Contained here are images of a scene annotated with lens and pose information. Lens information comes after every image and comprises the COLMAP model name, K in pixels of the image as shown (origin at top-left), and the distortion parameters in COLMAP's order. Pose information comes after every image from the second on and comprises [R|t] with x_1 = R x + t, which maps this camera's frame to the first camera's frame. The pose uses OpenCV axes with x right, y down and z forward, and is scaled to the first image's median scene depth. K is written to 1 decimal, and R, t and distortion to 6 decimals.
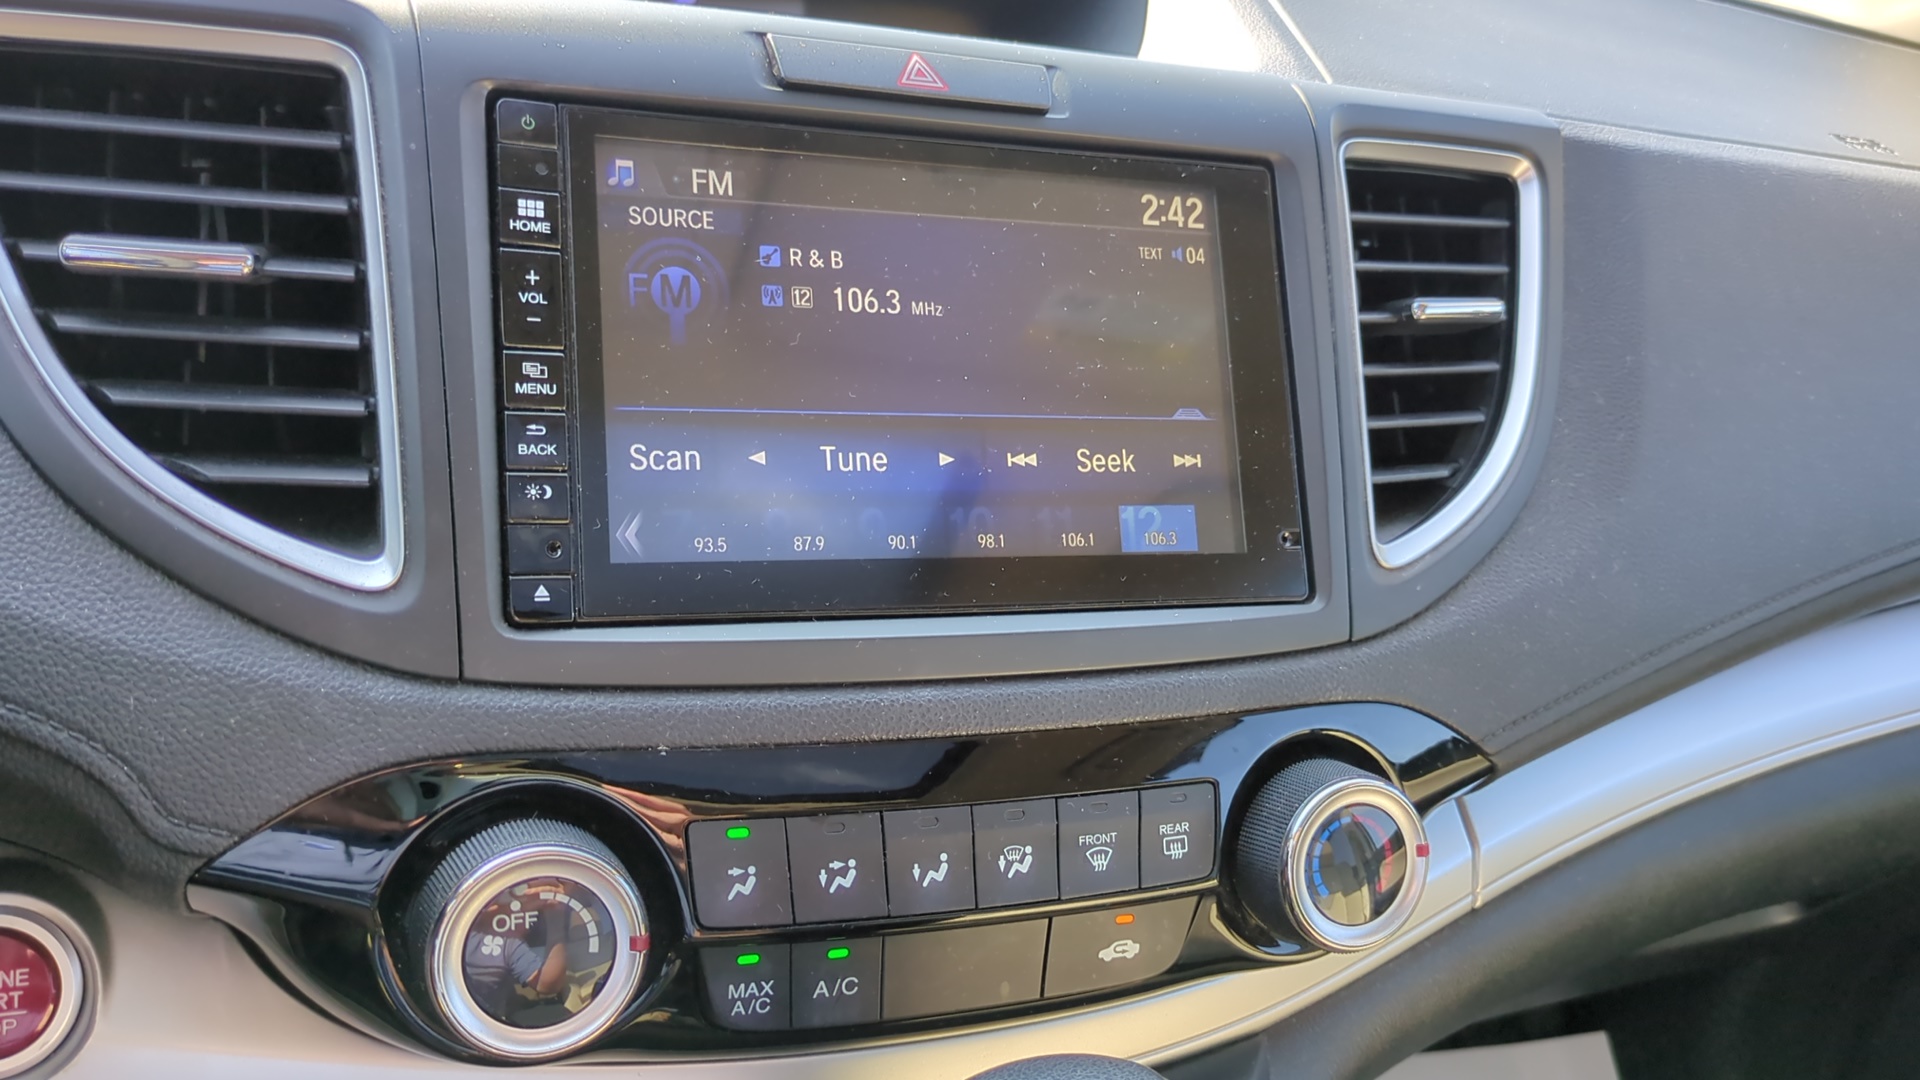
lens RADIAL K [[1599.0, 0, 961.1], [0, 1599.0, 552.2], [0, 0, 1]] dist [0.016523, -0.066880]
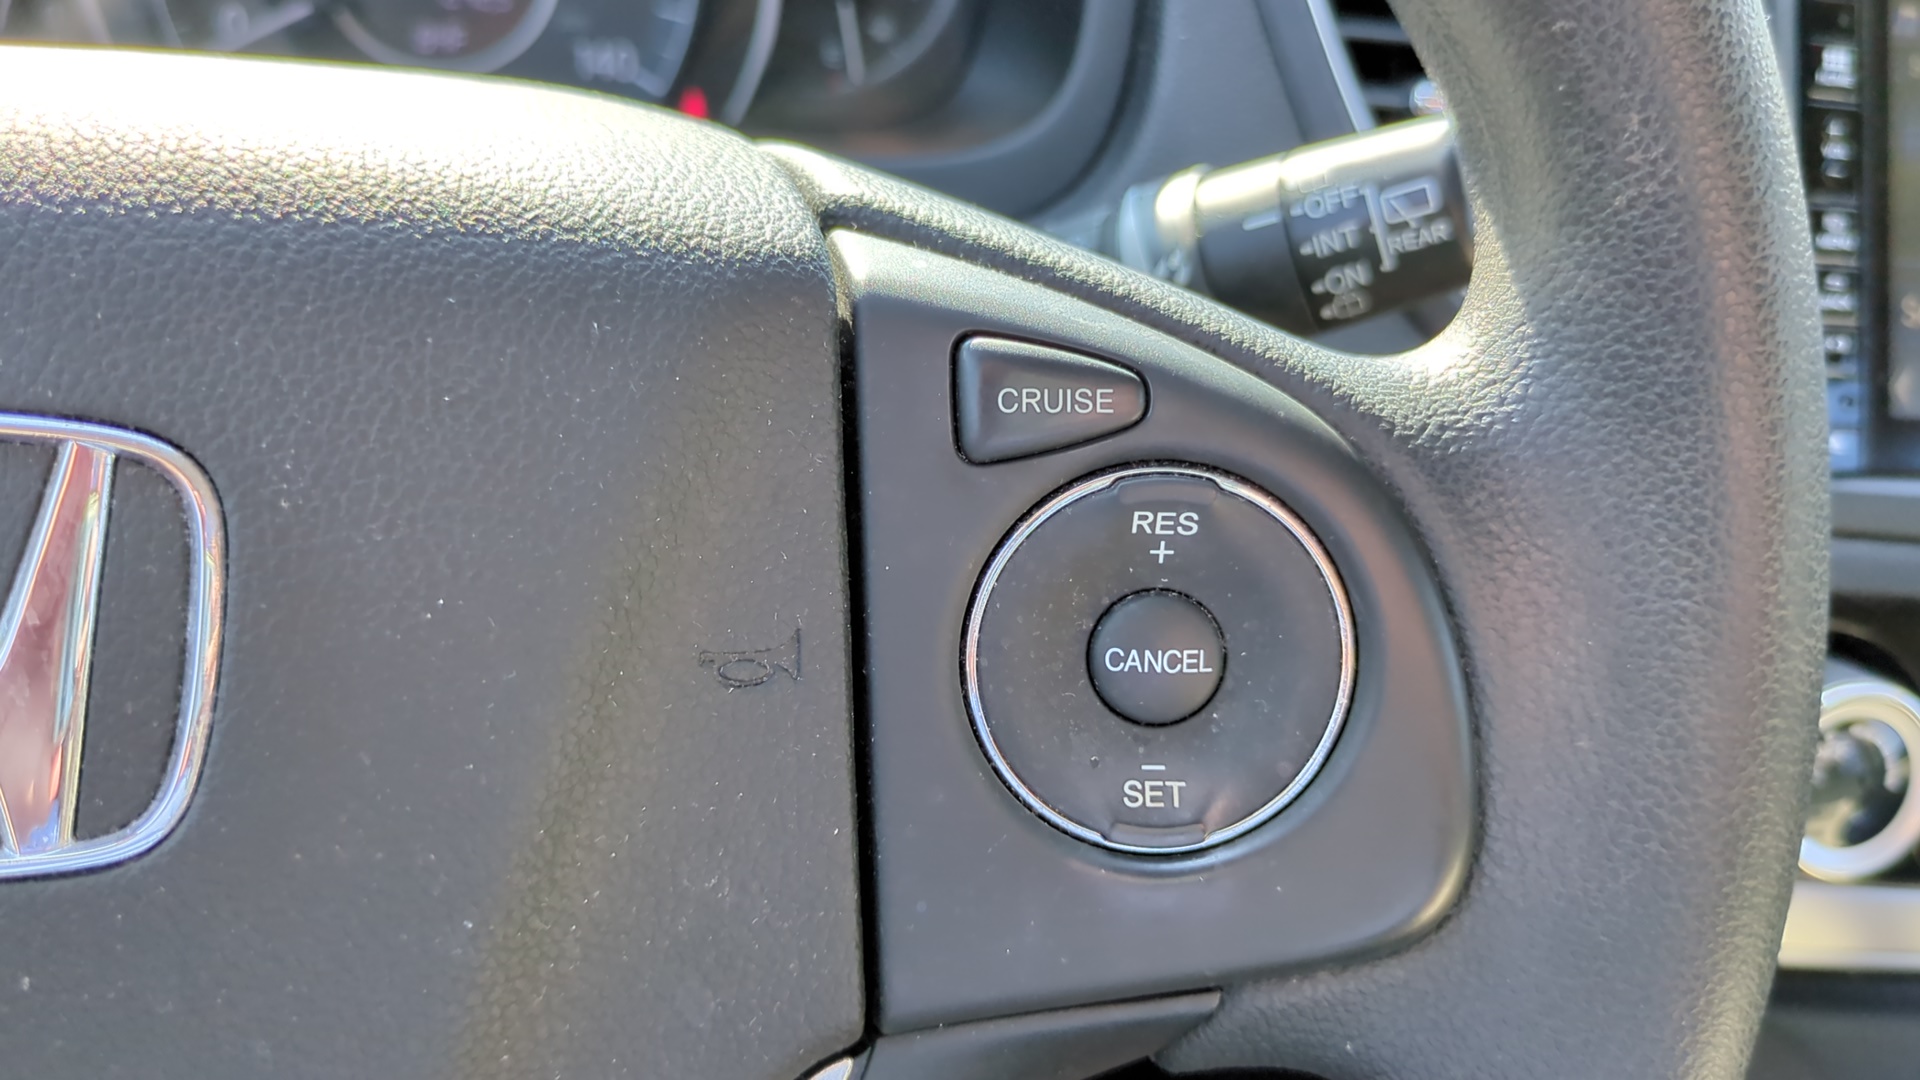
lens RADIAL K [[1592.8, 0, 960.0], [0, 1592.8, 540.0], [0, 0, 1]] dist [0.034219, -0.107939]
pose [[0.968209, 0.074749, -0.238714, -0.531542], [-0.045246, 0.990900, 0.126768, -0.016041], [0.246017, -0.111937, 0.962780, -0.132882]]
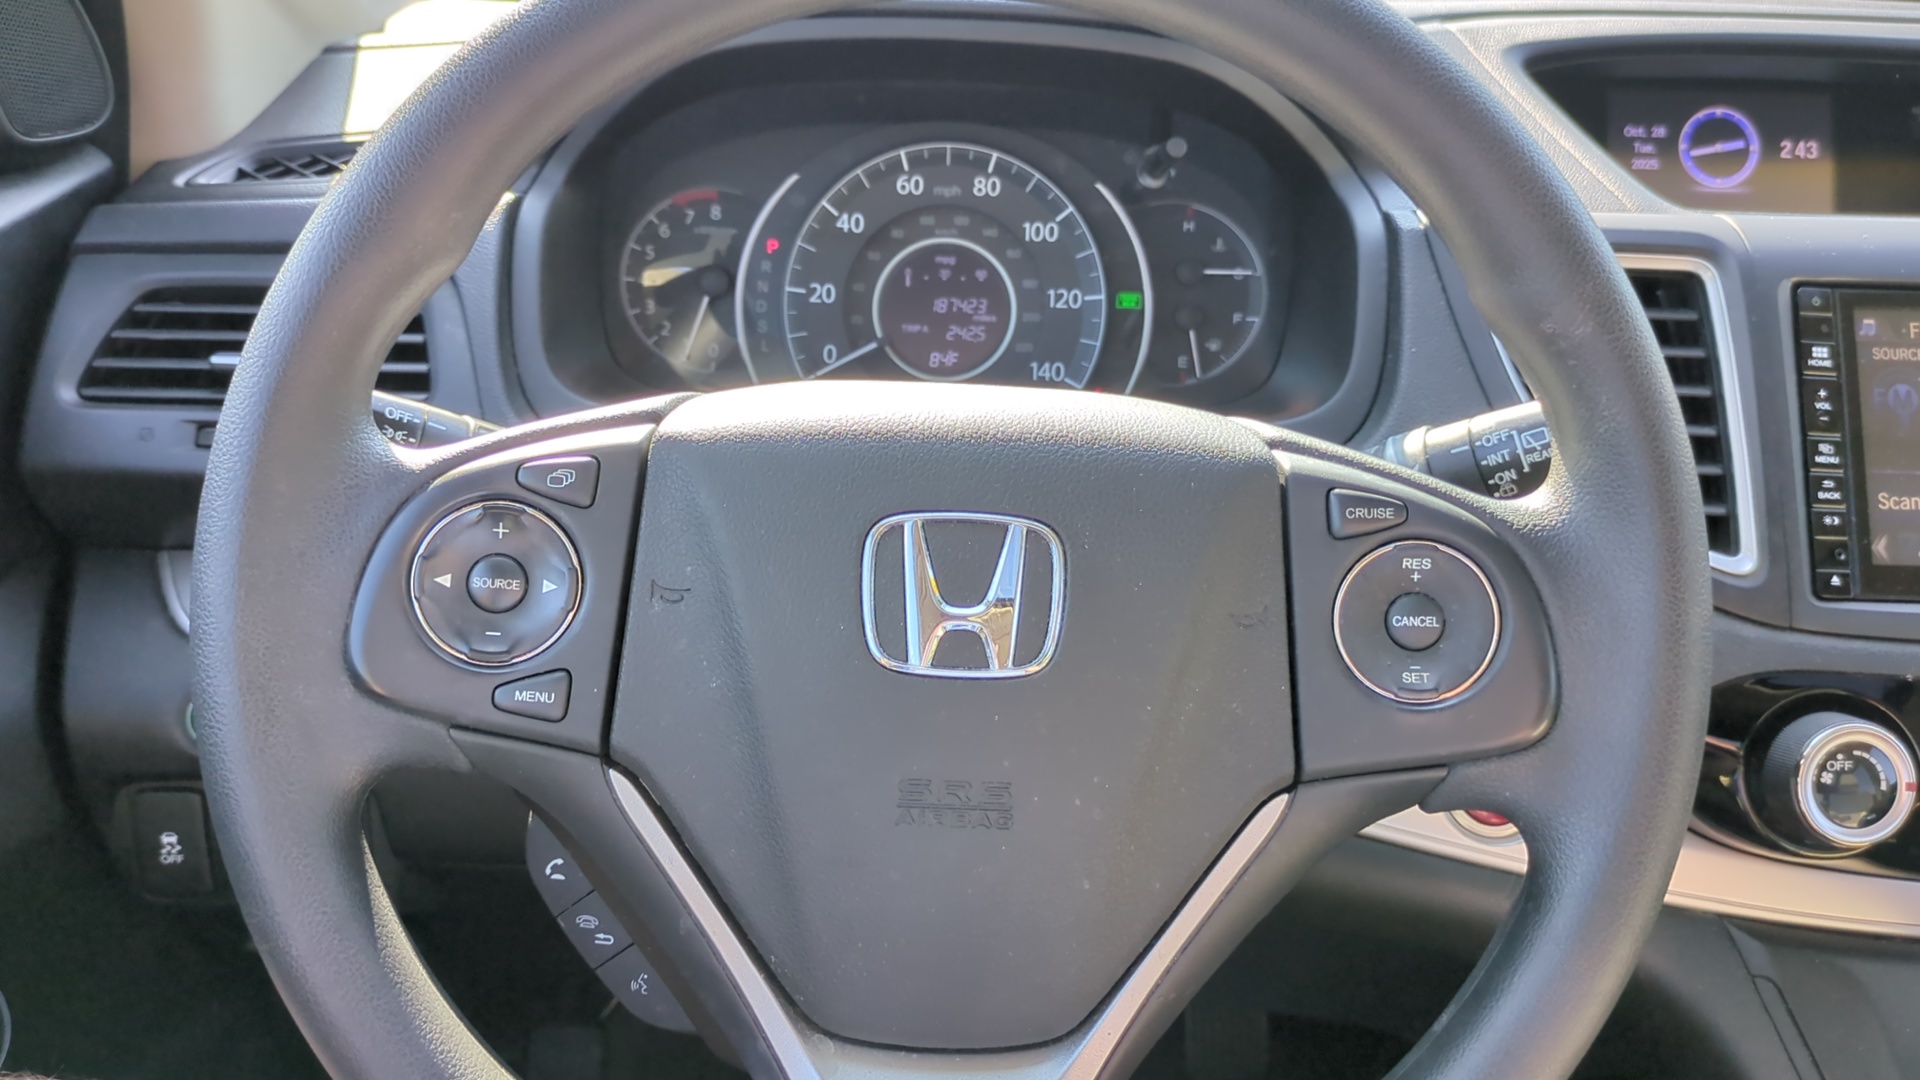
lens RADIAL K [[1593.5, 0, 967.9], [0, 1593.5, 547.1], [0, 0, 1]] dist [0.006820, -0.011943]
pose [[0.925910, 0.023910, -0.376988, -0.451184], [-0.038167, 0.998809, -0.030393, 0.073048], [0.375812, 0.042530, 0.925720, -0.860204]]
